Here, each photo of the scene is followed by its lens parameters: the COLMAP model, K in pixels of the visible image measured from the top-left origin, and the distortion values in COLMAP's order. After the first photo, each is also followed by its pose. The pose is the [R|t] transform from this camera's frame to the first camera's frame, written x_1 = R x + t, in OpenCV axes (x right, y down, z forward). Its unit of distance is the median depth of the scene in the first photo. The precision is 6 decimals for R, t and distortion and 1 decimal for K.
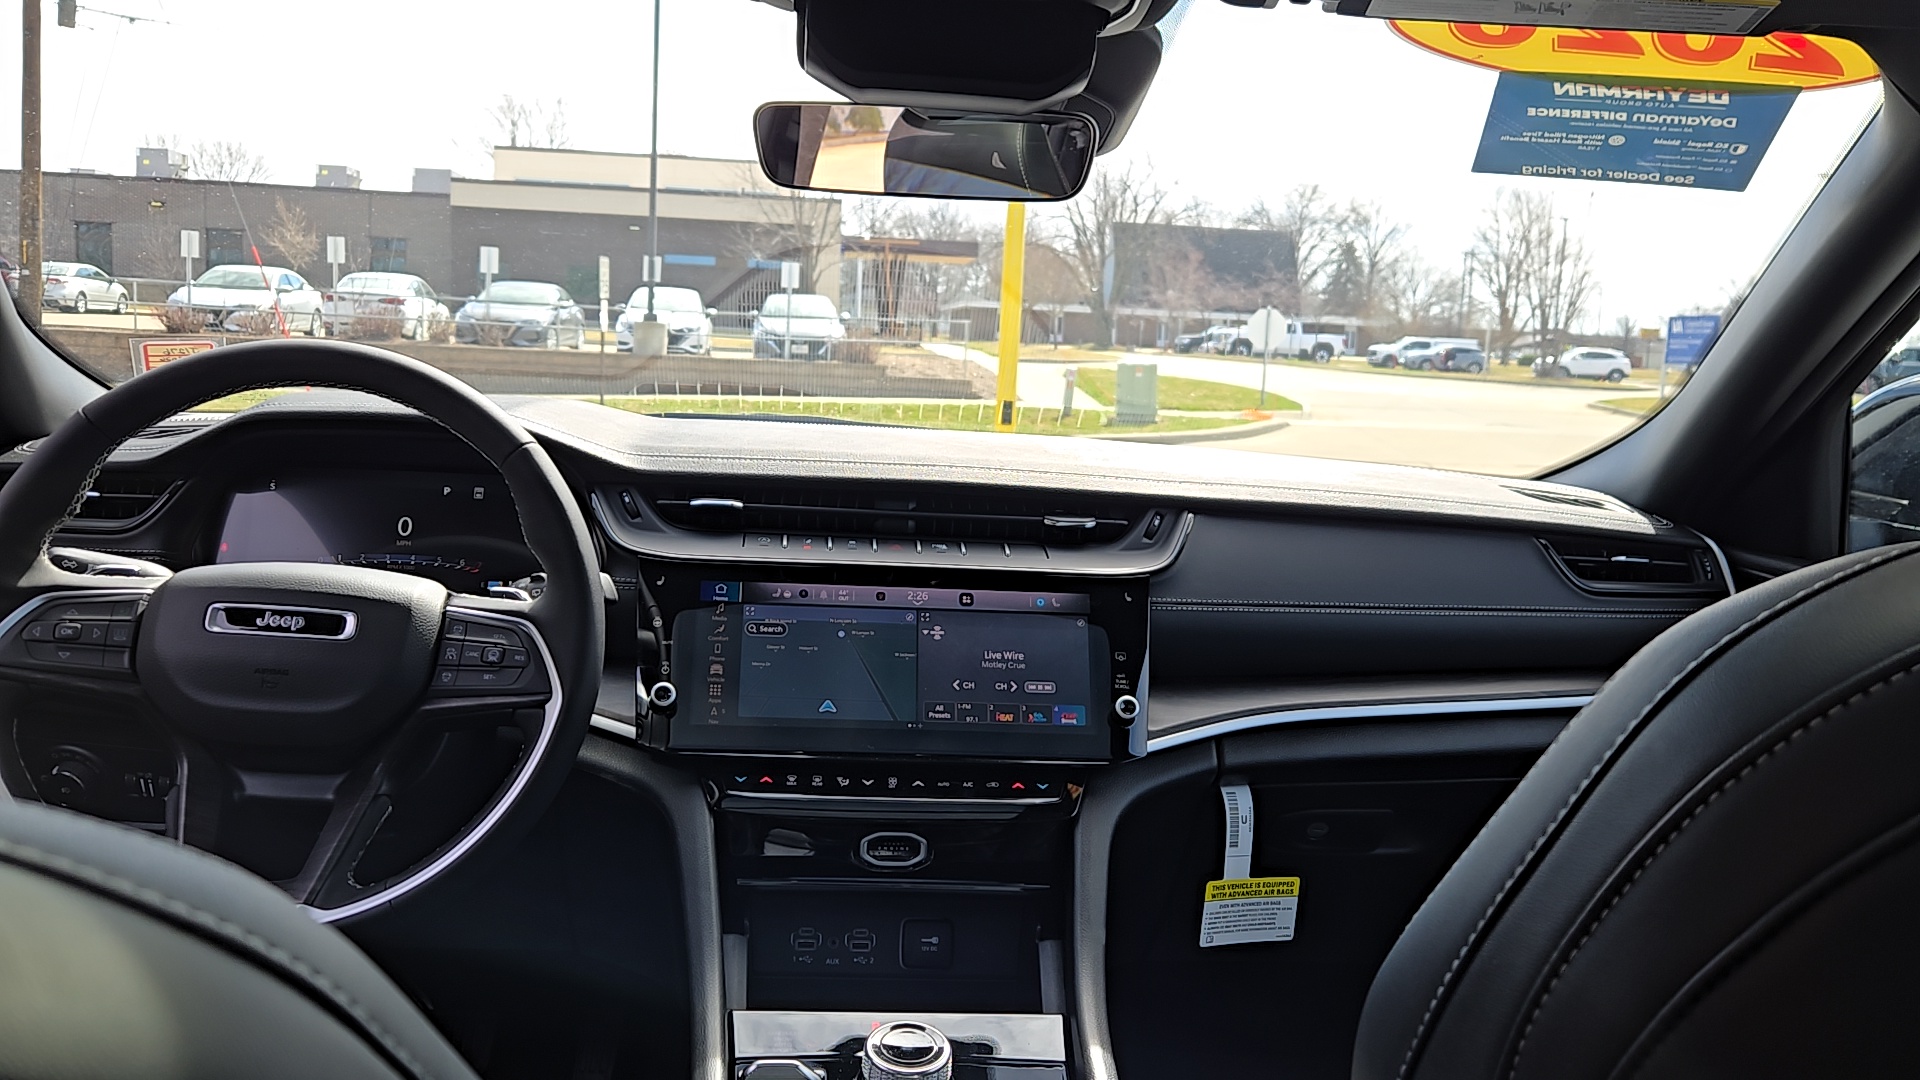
lens RADIAL K [[1613.6, 0, 960.9], [0, 1613.6, 521.7], [0, 0, 1]] dist [-0.011232, -0.004617]
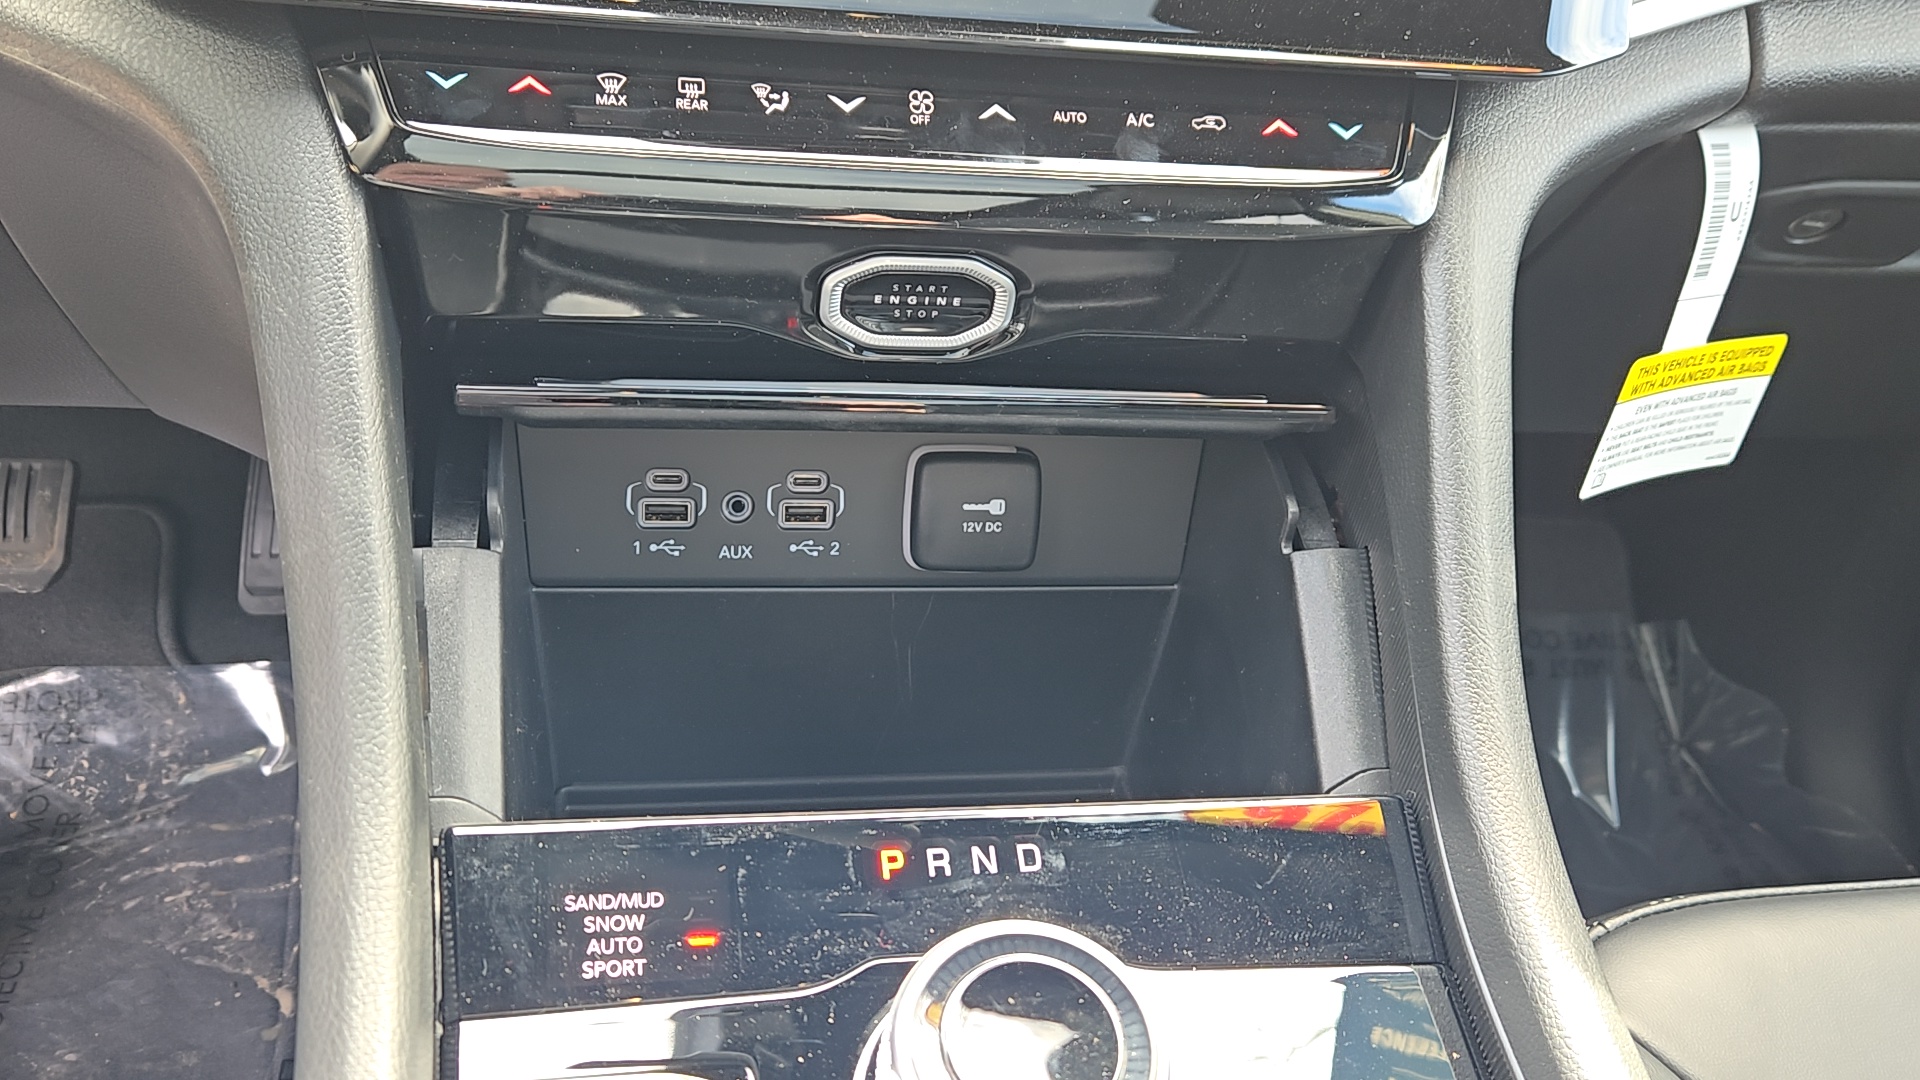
lens RADIAL K [[1590.8, 0, 956.8], [0, 1590.8, 531.2], [0, 0, 1]] dist [0.021397, -0.017700]
pose [[0.994567, 0.010923, 0.103523, -0.067999], [-0.057274, 0.887842, 0.456571, 0.089328], [-0.086925, -0.460020, 0.883644, 0.671323]]
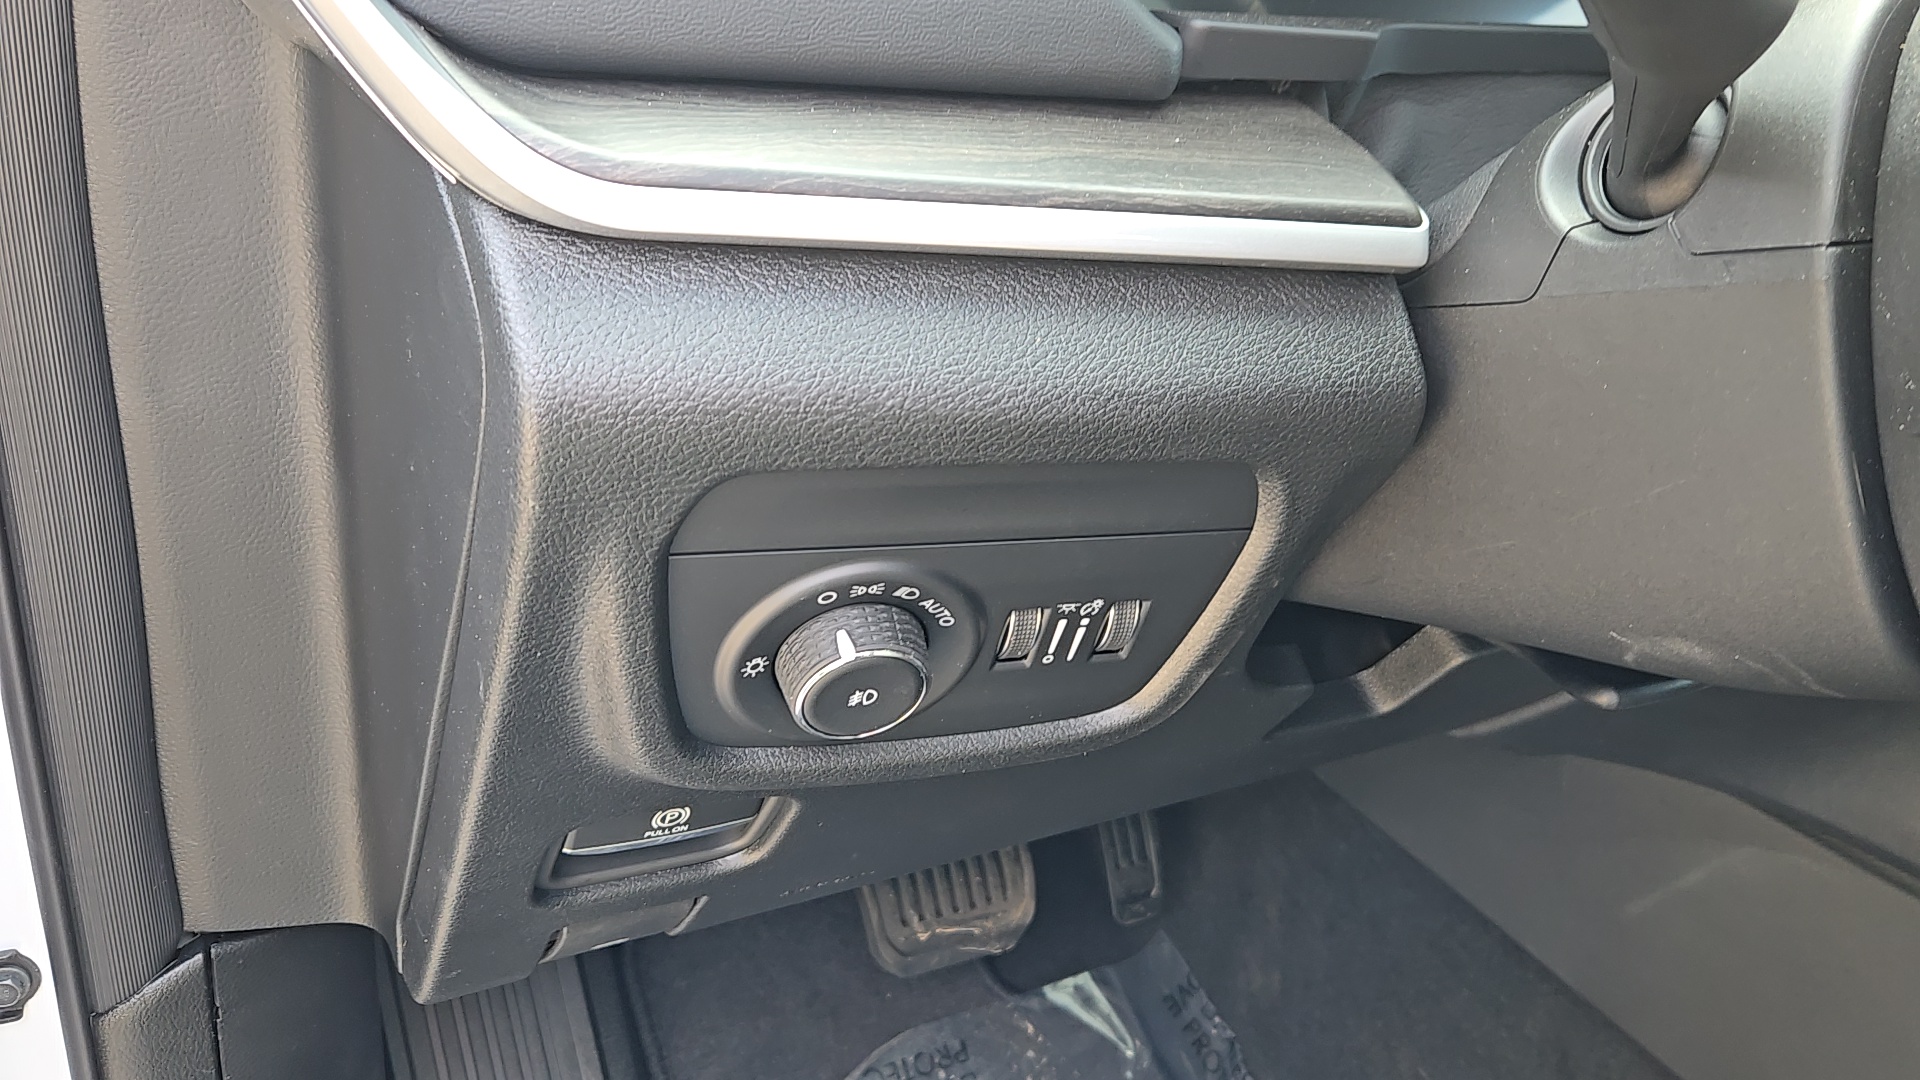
lens RADIAL K [[1590.8, 0, 954.6], [0, 1590.8, 549.1], [0, 0, 1]] dist [0.021397, -0.017700]
pose [[0.902720, -0.147096, 0.404300, -0.690693], [-0.011759, 0.930949, 0.364961, 0.033583], [-0.430067, -0.334212, 0.838657, 0.795344]]
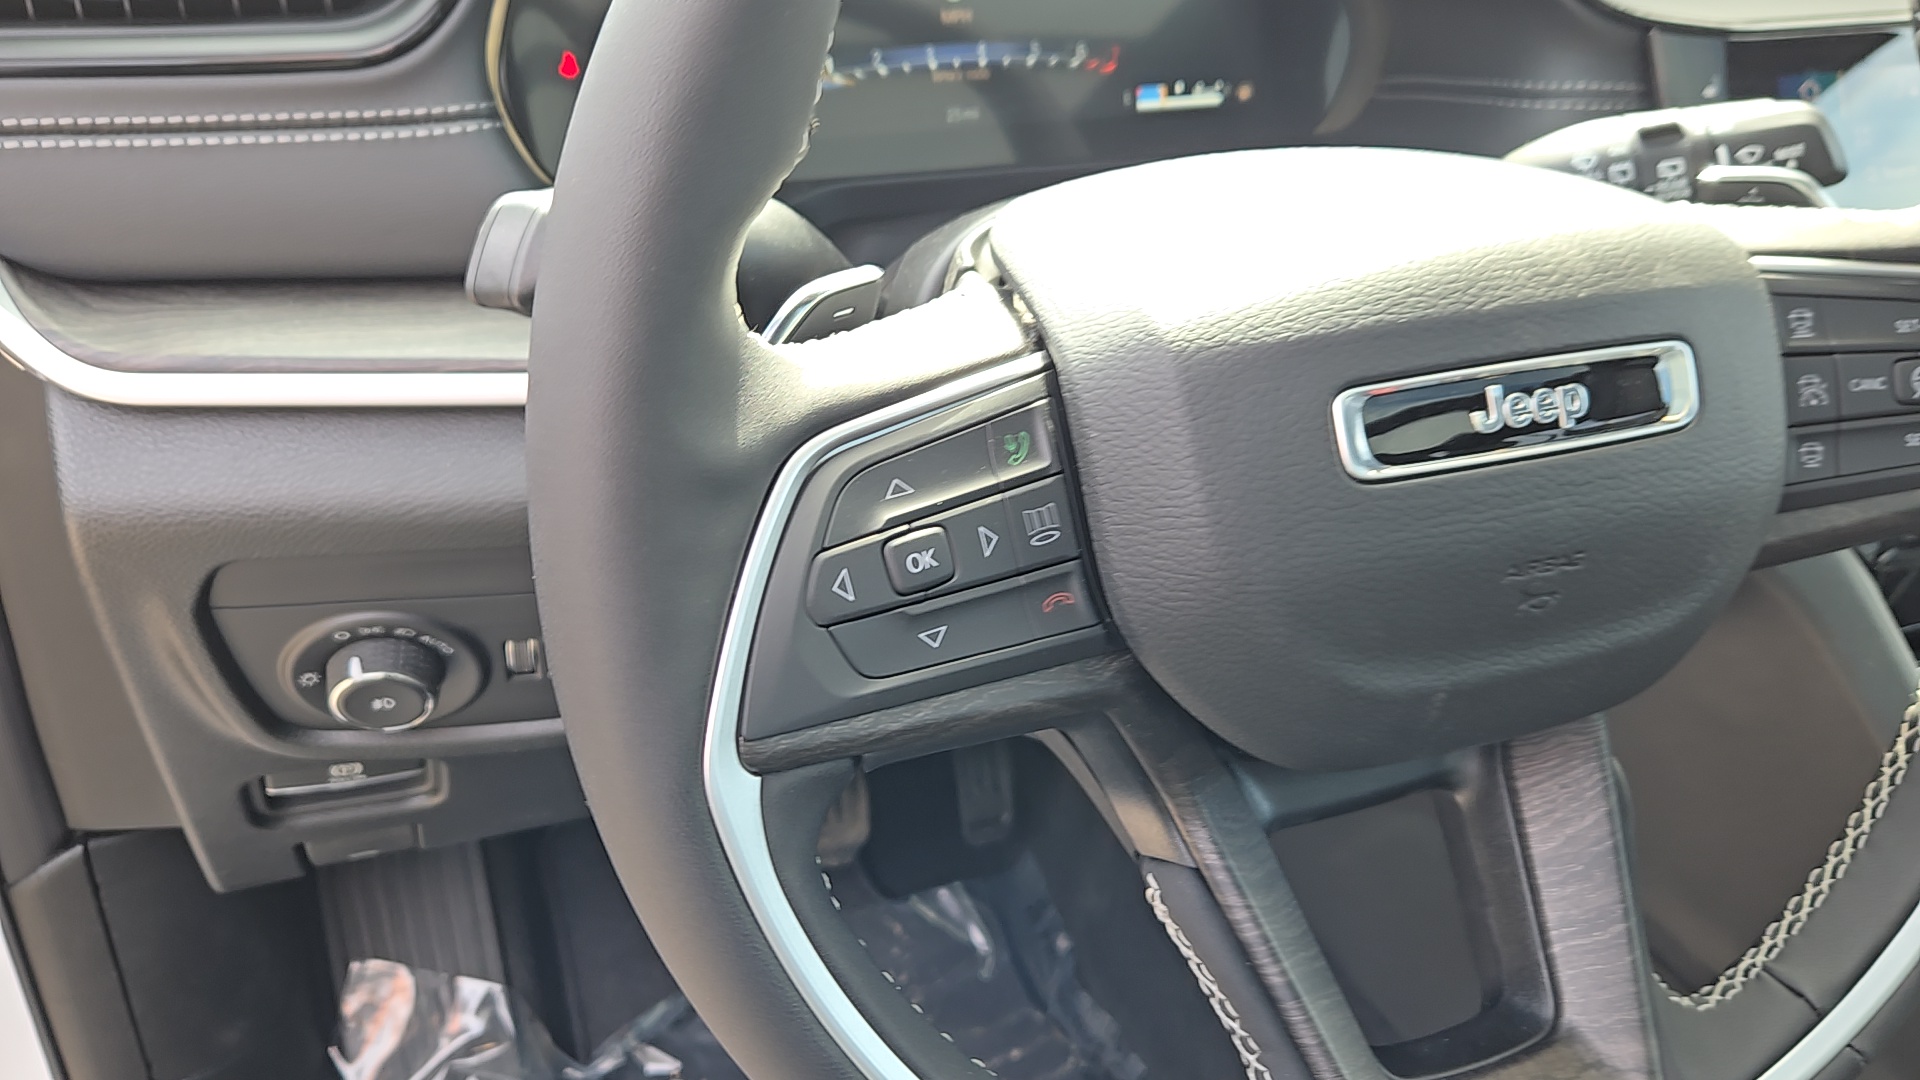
lens RADIAL K [[1590.8, 0, 941.1], [0, 1590.8, 551.2], [0, 0, 1]] dist [0.021397, -0.017700]
pose [[0.957173, -0.154563, 0.244807, -0.537594], [0.035589, 0.901973, 0.430324, -0.047179], [-0.287321, -0.403182, 0.868844, 0.645176]]
